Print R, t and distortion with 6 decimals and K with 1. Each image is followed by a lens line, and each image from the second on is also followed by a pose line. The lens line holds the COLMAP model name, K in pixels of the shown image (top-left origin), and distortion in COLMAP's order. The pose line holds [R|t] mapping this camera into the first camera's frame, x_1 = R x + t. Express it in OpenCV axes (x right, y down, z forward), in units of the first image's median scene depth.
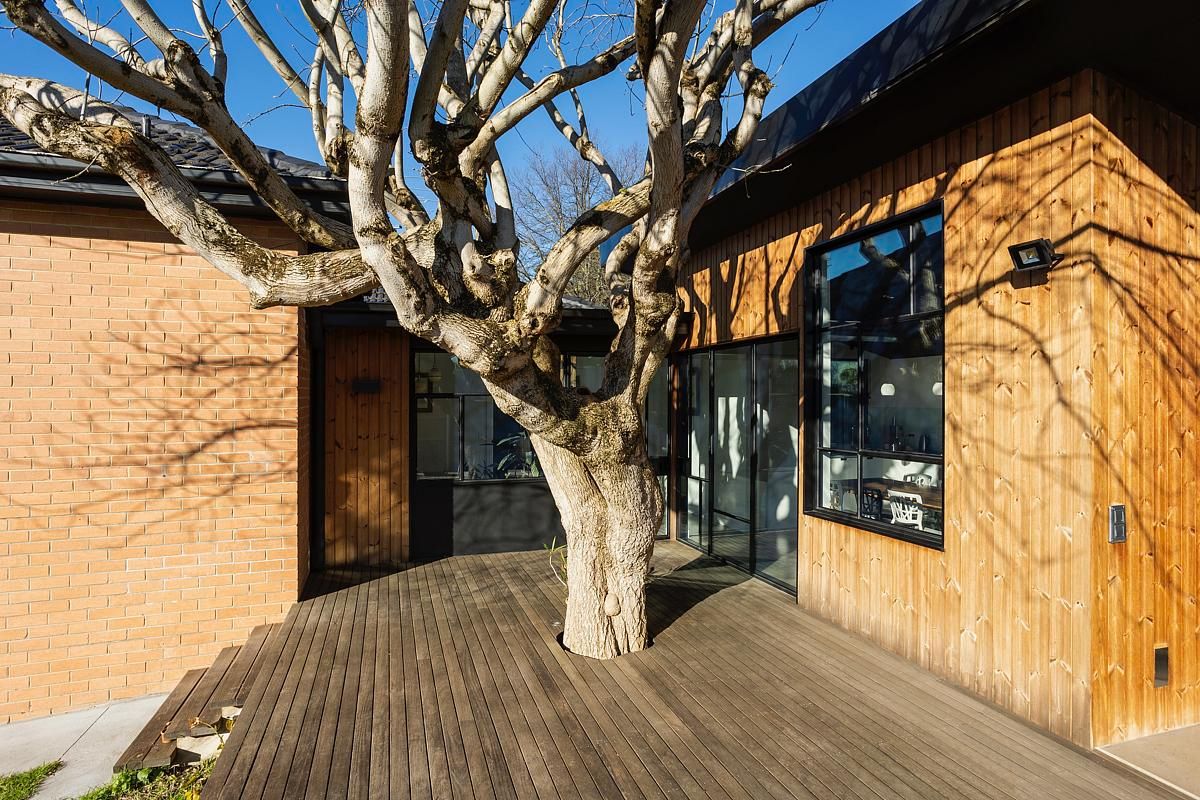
lens RADIAL K [[678.0, 0, 600.0], [0, 678.0, 400.0], [0, 0, 1]] dist [-0.058385, 0.047433]
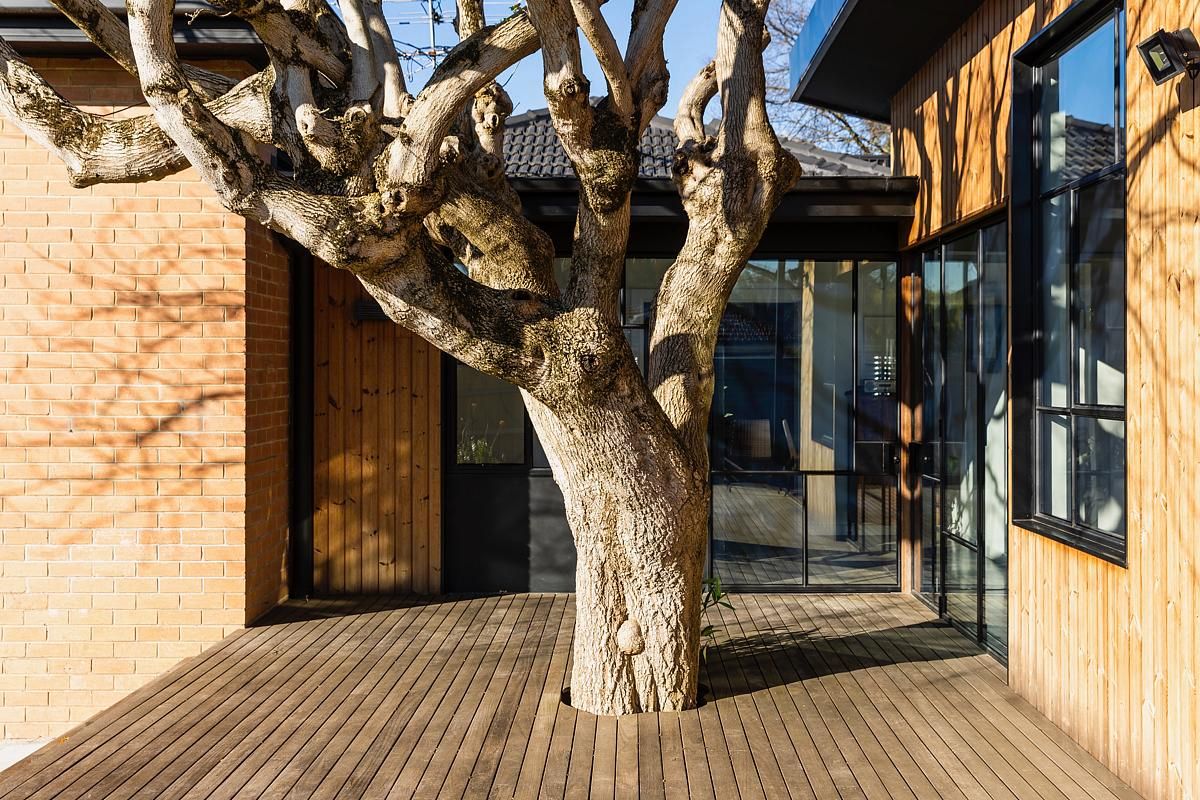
lens RADIAL K [[1396.5, 0, 600.0], [0, 1396.5, 400.0], [0, 0, 1]] dist [0.021322, -0.036342]
pose [[0.947316, 0.016160, -0.319893, 0.505127], [-0.010458, 0.999754, 0.019534, 0.064877], [0.320130, -0.015159, 0.947252, -0.326694]]
